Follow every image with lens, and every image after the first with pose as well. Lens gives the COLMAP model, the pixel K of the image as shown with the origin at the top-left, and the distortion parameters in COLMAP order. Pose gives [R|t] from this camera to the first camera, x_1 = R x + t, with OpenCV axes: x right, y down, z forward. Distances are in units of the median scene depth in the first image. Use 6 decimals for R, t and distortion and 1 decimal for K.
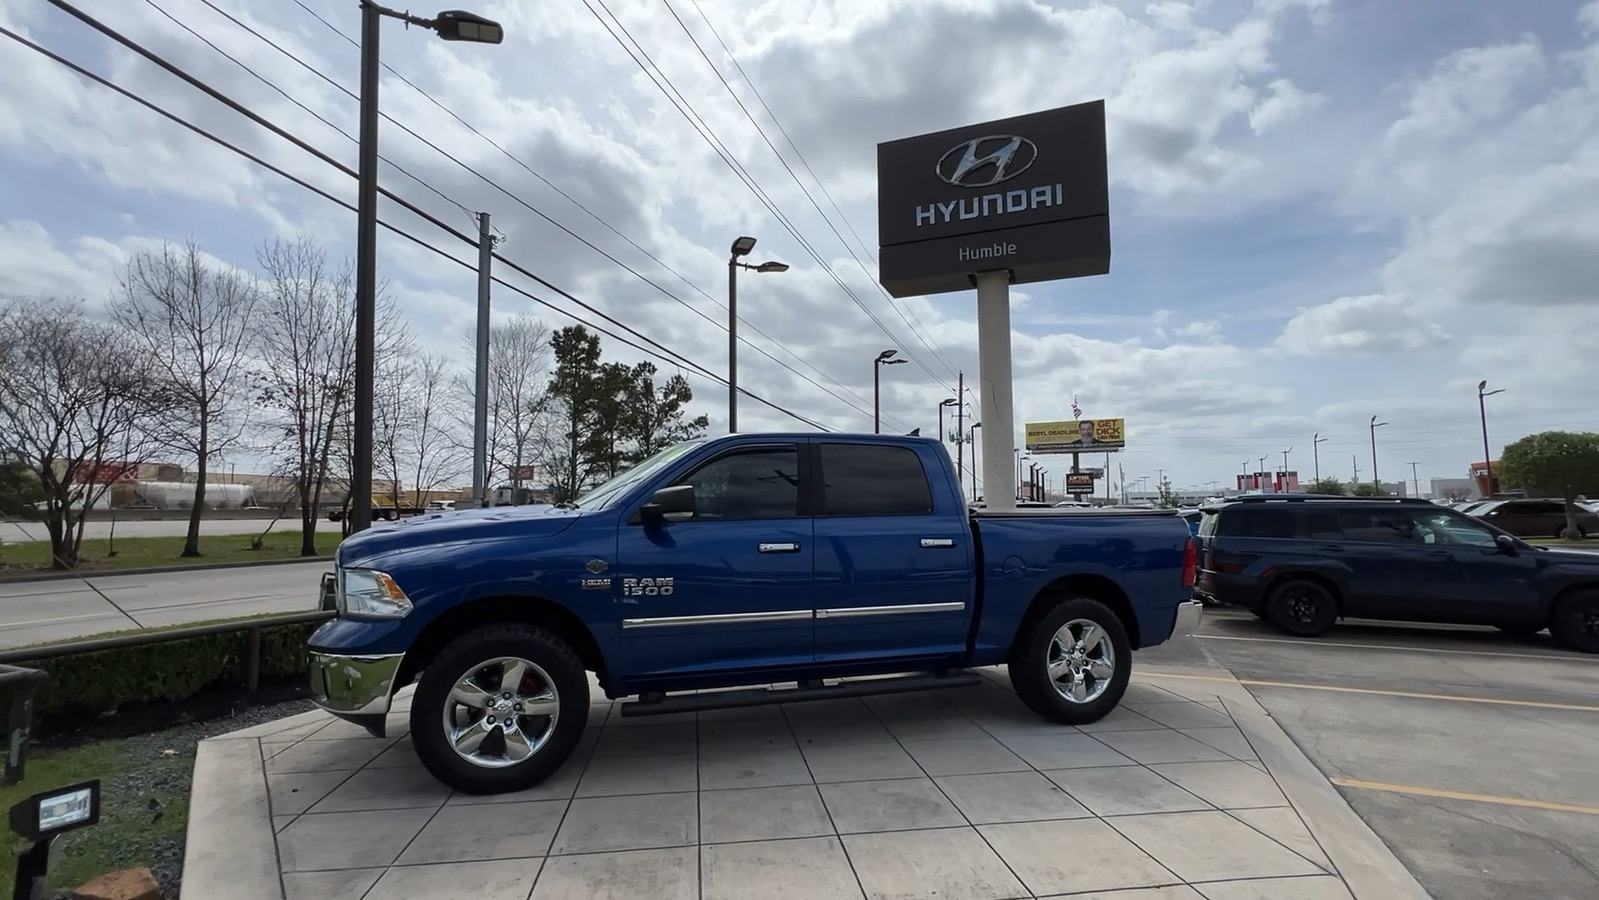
lens RADIAL K [[729.8, 0, 799.5], [0, 729.8, 450.0], [0, 0, 1]] dist [0.001586, -0.000234]
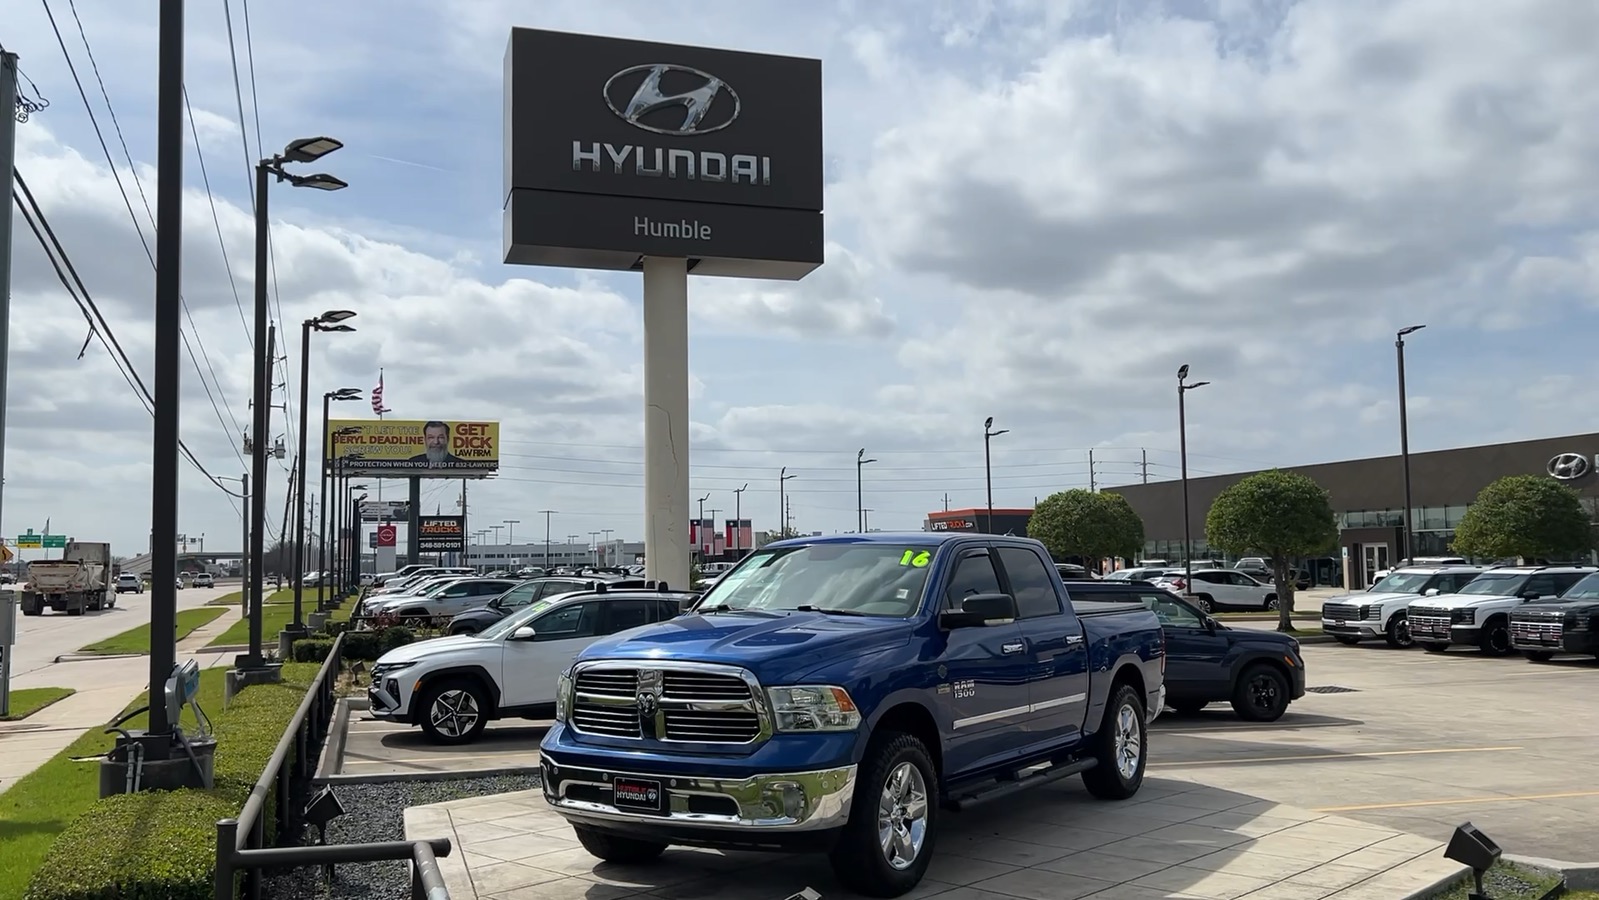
lens RADIAL K [[1384.3, 0, 804.5], [0, 1384.3, 455.0], [0, 0, 1]] dist [0.052964, -0.087045]
pose [[0.776630, 0.049374, 0.628019, -0.470703], [-0.045480, 0.998717, -0.022276, -0.026334], [-0.628313, -0.011262, 0.777879, -0.132521]]
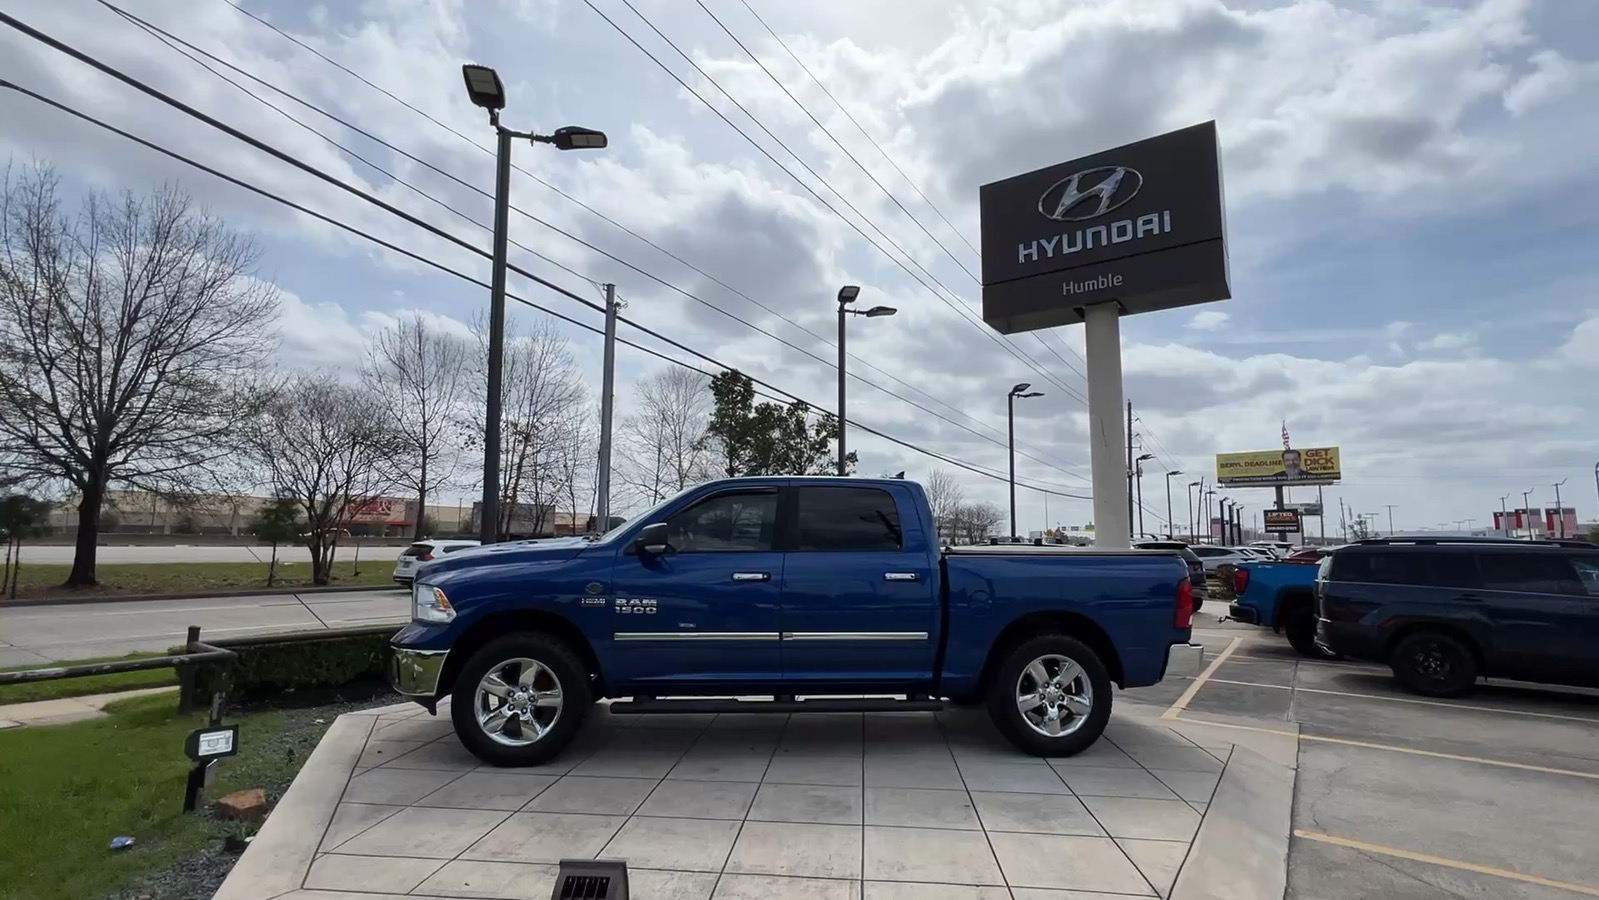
lens RADIAL K [[729.8, 0, 799.5], [0, 729.8, 450.0], [0, 0, 1]] dist [0.001586, -0.000234]
pose [[0.973557, -0.014920, -0.227956, 0.092560], [0.004170, 0.998859, -0.047568, -0.003697], [0.228406, 0.045360, 0.972509, -0.035347]]
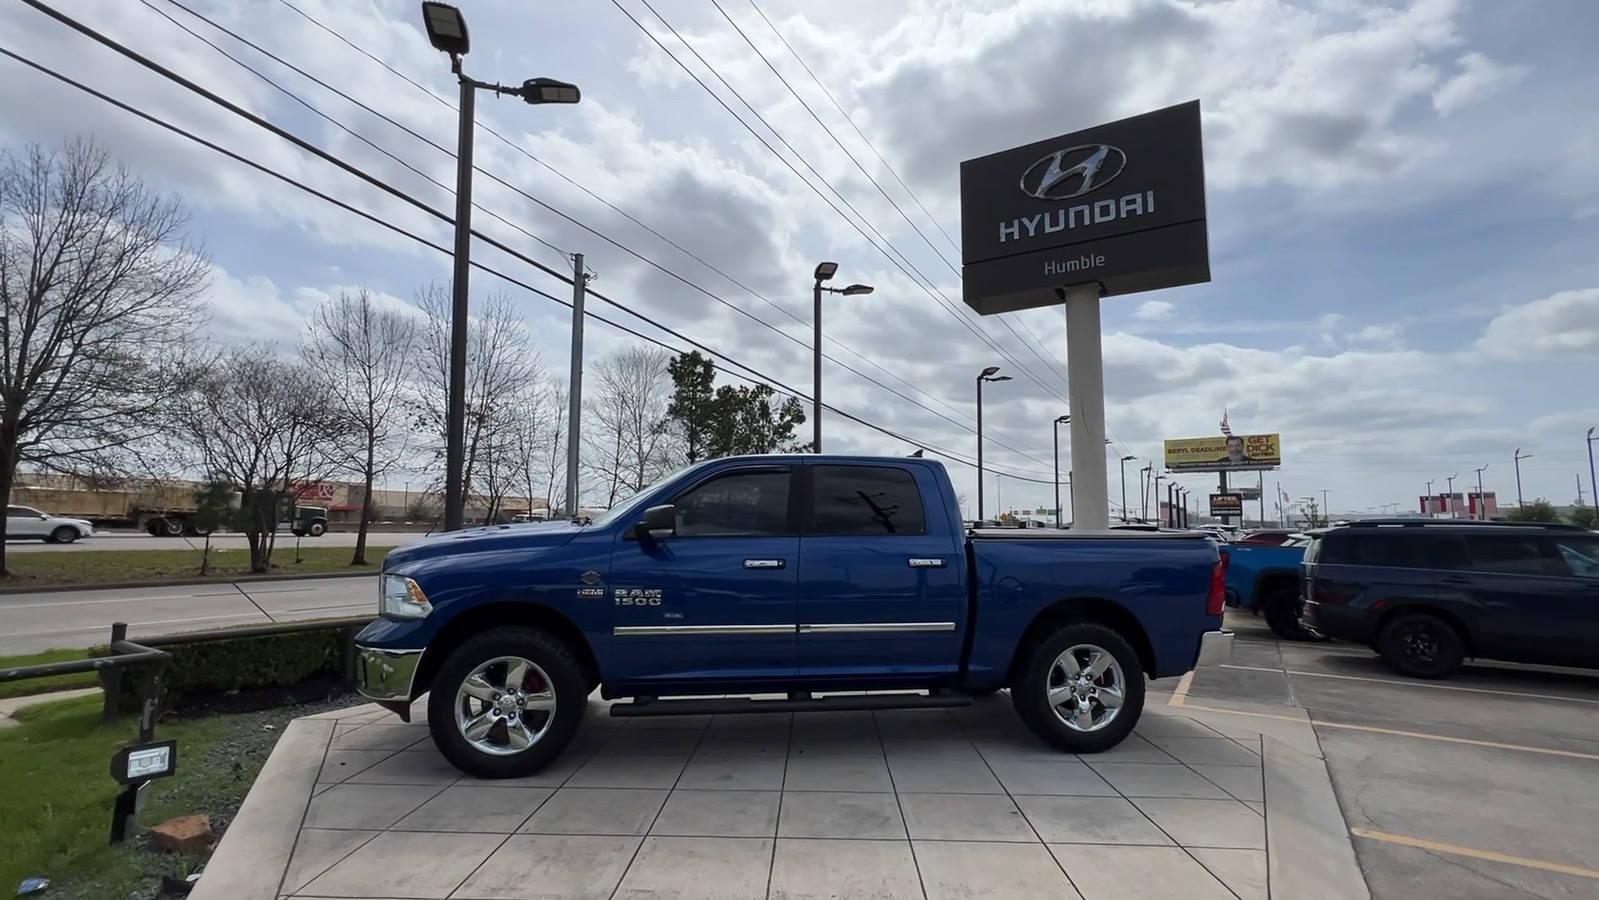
lens RADIAL K [[729.8, 0, 799.5], [0, 729.8, 450.0], [0, 0, 1]] dist [0.001586, -0.000234]
pose [[0.985524, -0.006639, -0.169409, 0.059346], [0.002189, 0.999648, -0.026441, -0.000917], [0.169525, 0.025688, 0.985191, -0.010363]]
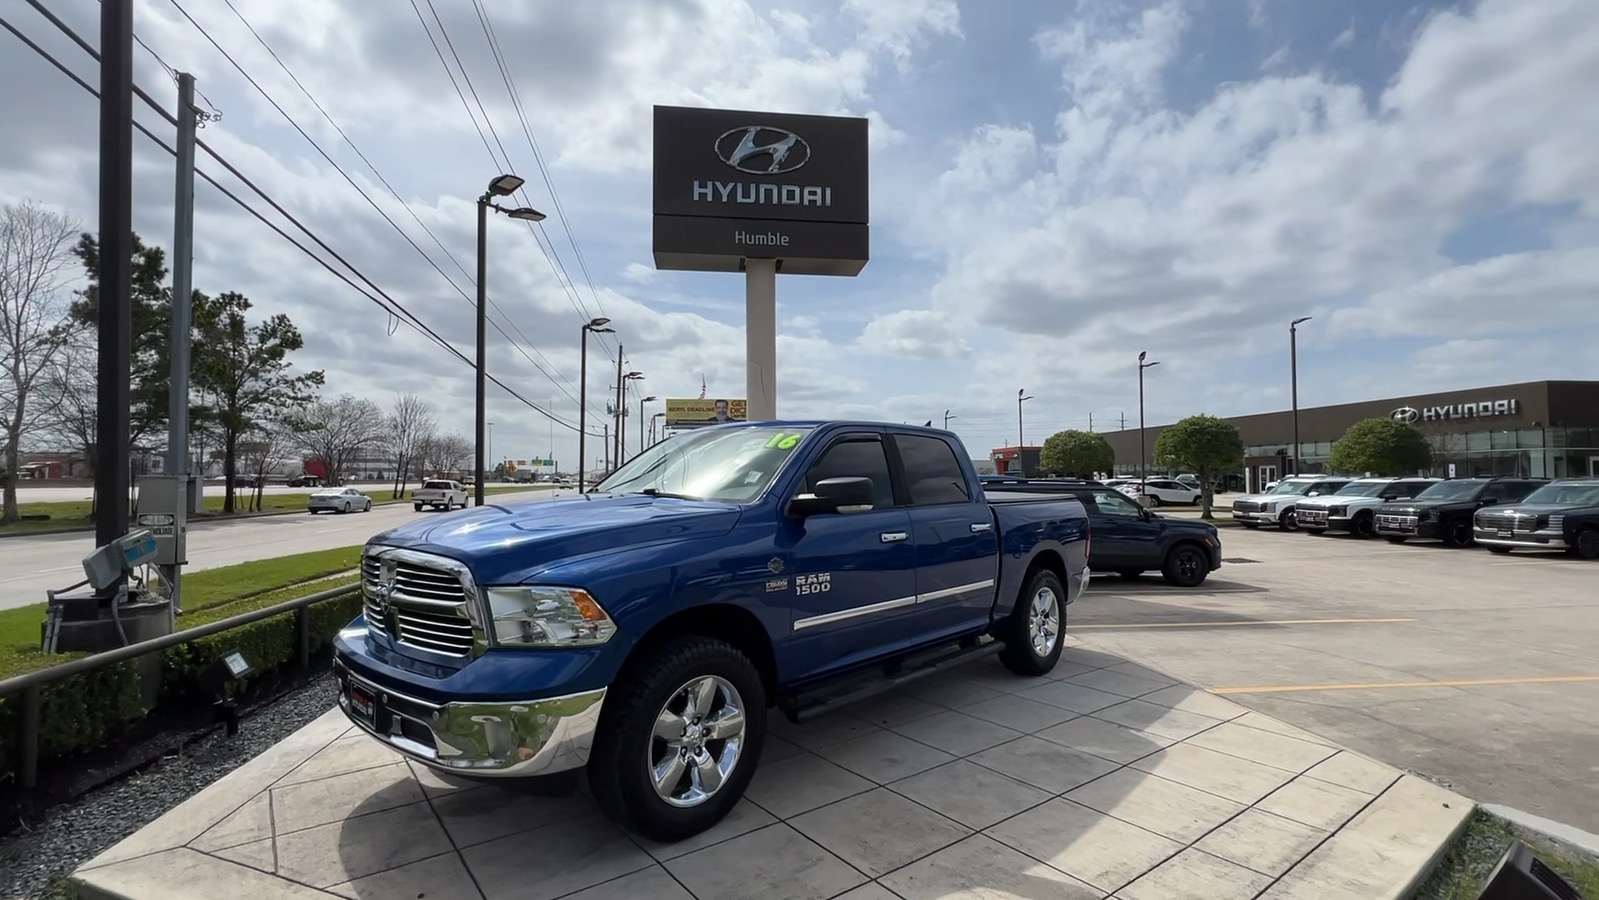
lens RADIAL K [[737.5, 0, 802.9], [0, 737.5, 459.7], [0, 0, 1]] dist [0.000068, 0.000075]
pose [[0.872295, 0.018237, 0.488640, -0.195500], [-0.042950, 0.998300, 0.039413, -0.001561], [-0.487090, -0.055367, 0.871595, 0.037412]]
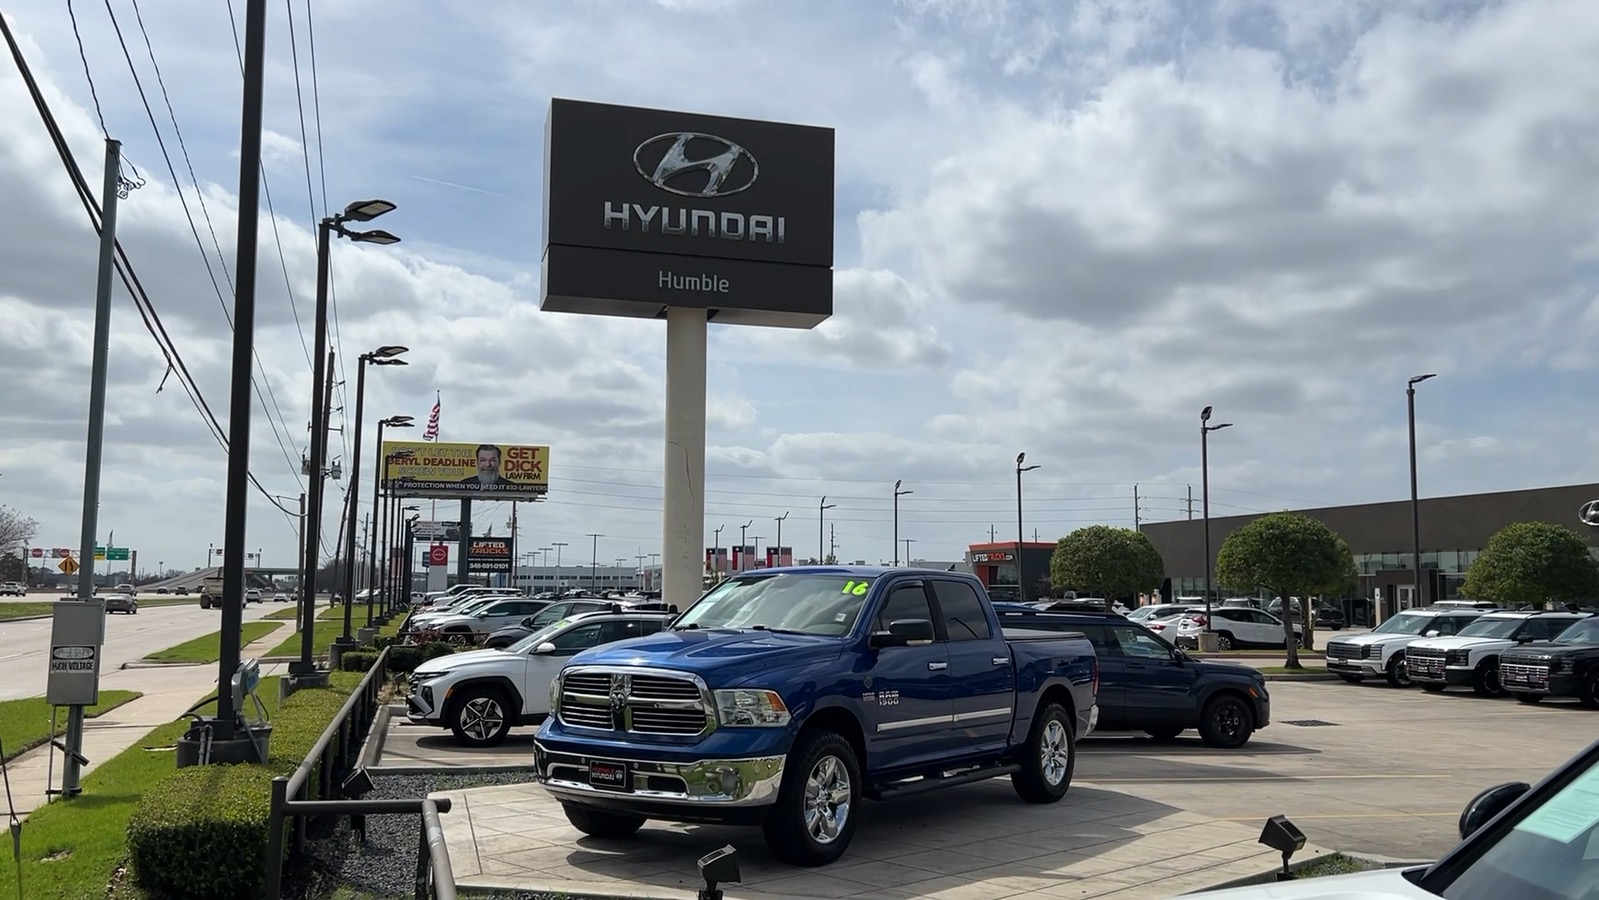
lens RADIAL K [[1384.3, 0, 804.5], [0, 1384.3, 455.0], [0, 0, 1]] dist [0.052964, -0.087045]
pose [[0.797686, 0.077327, 0.598095, -0.506966], [-0.066432, 0.996977, -0.040297, -0.035064], [-0.599403, -0.007588, 0.800411, -0.250247]]
